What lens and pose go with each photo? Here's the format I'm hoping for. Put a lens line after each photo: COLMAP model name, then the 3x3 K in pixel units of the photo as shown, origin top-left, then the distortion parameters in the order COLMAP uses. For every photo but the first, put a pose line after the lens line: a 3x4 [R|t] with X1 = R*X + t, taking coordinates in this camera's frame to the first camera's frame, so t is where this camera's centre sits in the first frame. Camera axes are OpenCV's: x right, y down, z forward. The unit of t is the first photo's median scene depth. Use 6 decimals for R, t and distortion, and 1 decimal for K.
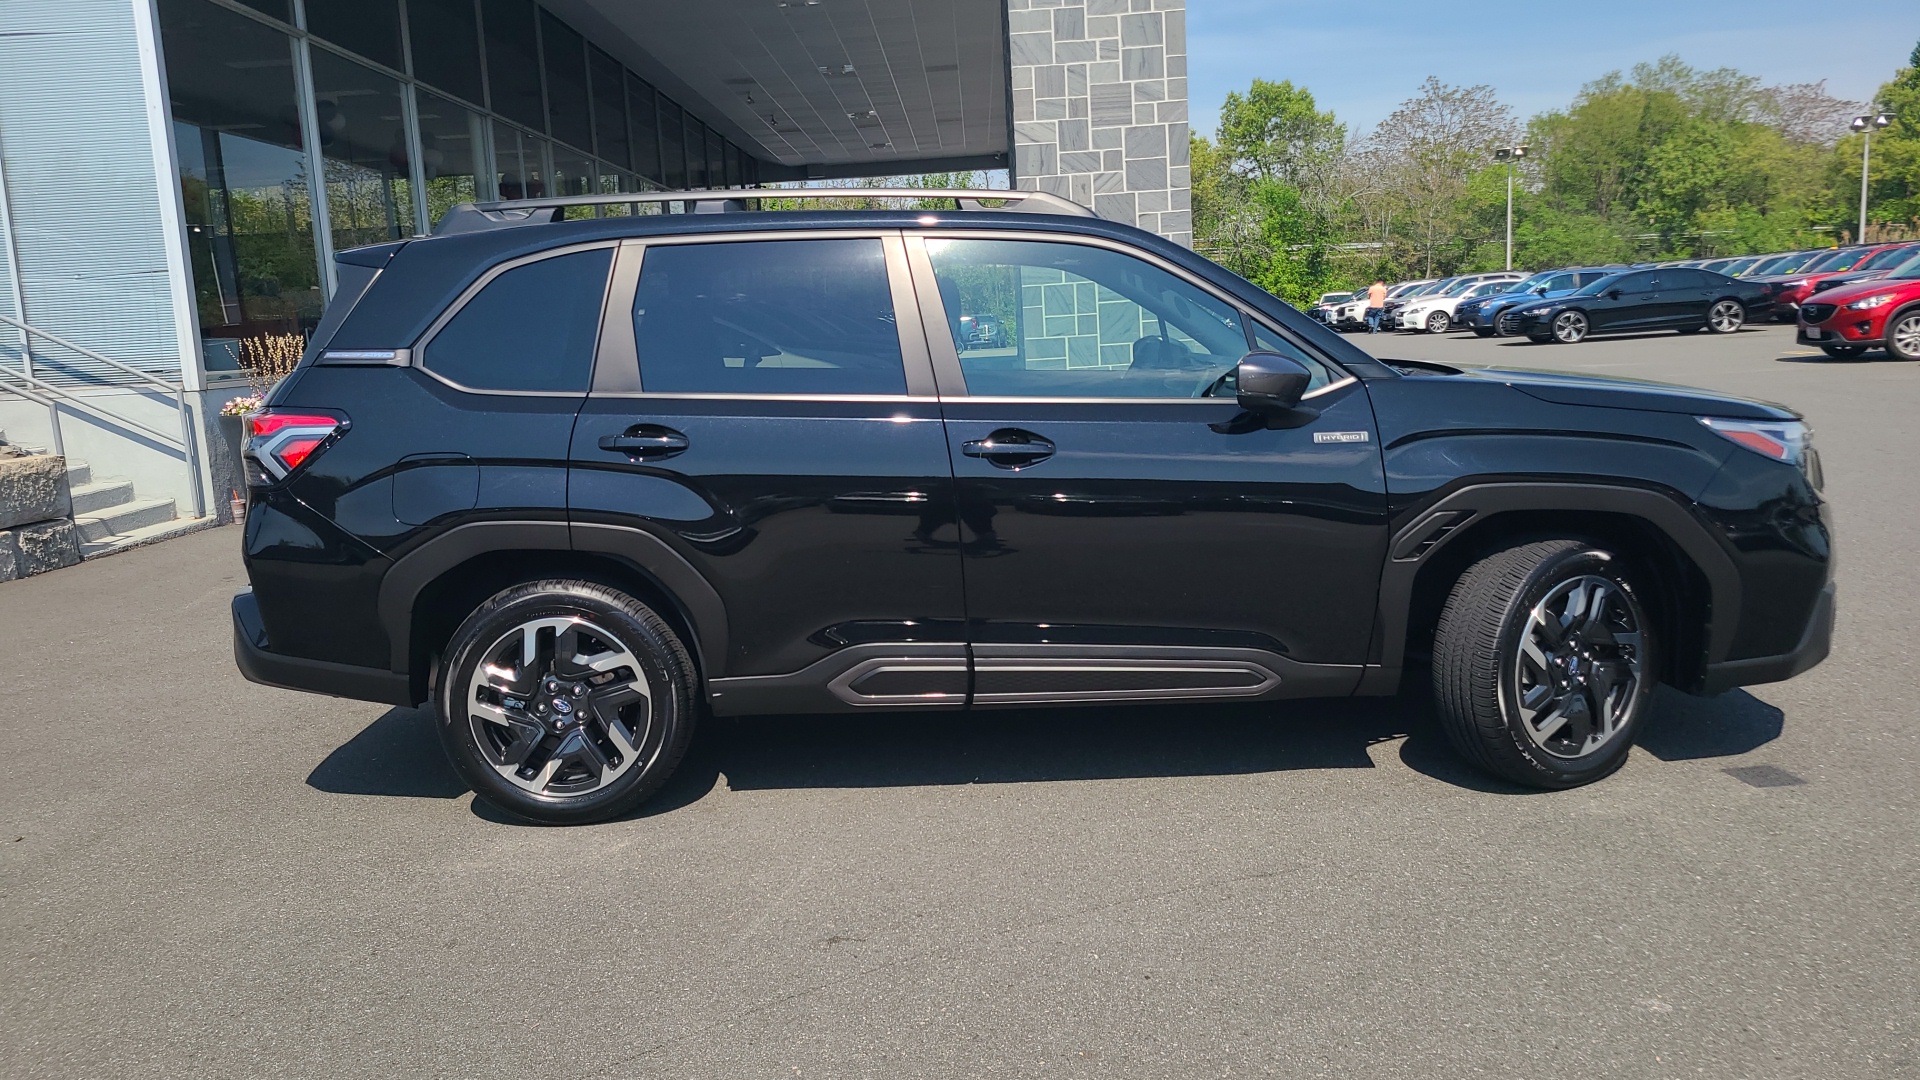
lens RADIAL K [[1457.2, 0, 944.4], [0, 1457.2, 546.5], [0, 0, 1]] dist [0.047912, -0.045036]
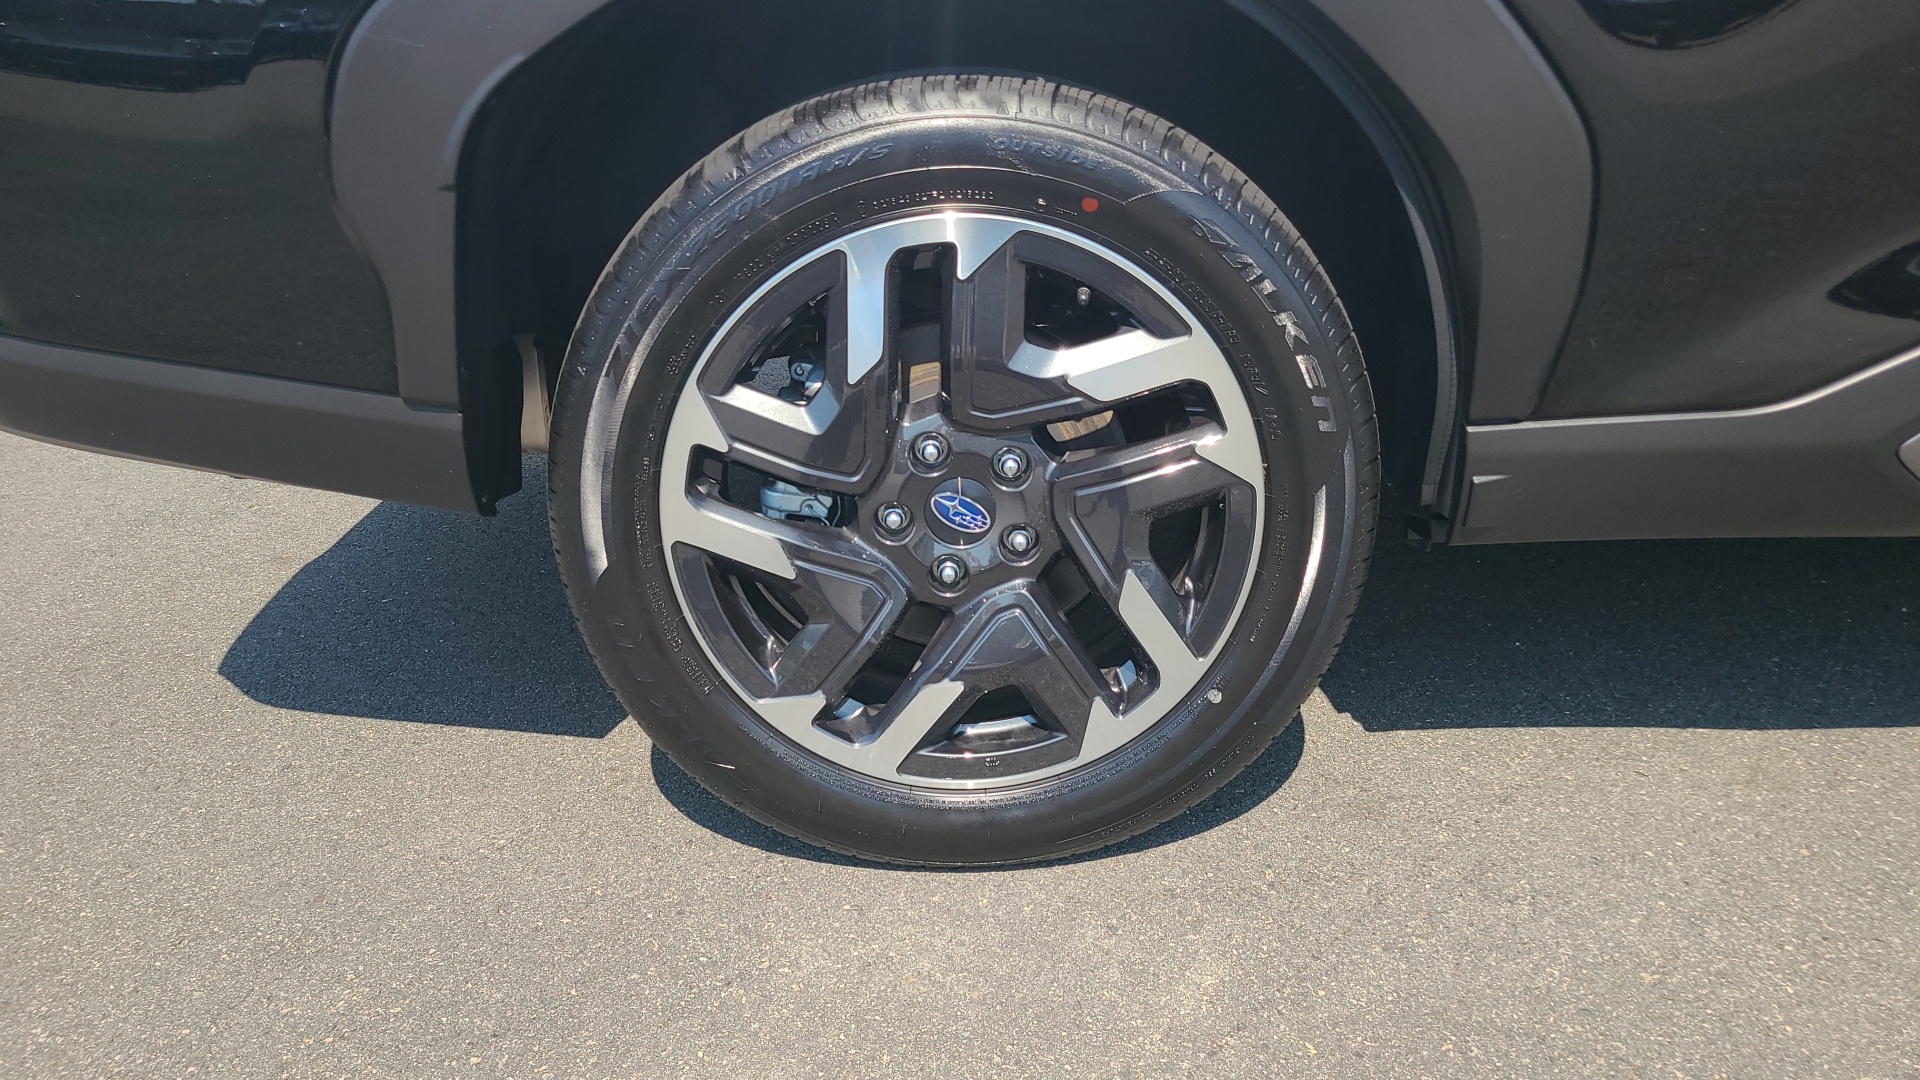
lens RADIAL K [[1457.2, 0, 960.4], [0, 1457.2, 552.7], [0, 0, 1]] dist [0.047912, -0.045036]
pose [[0.999985, -0.001692, -0.005122, -0.259682], [0.002637, 0.981692, 0.190458, 0.058494], [0.004706, -0.190468, 0.981682, 0.695230]]
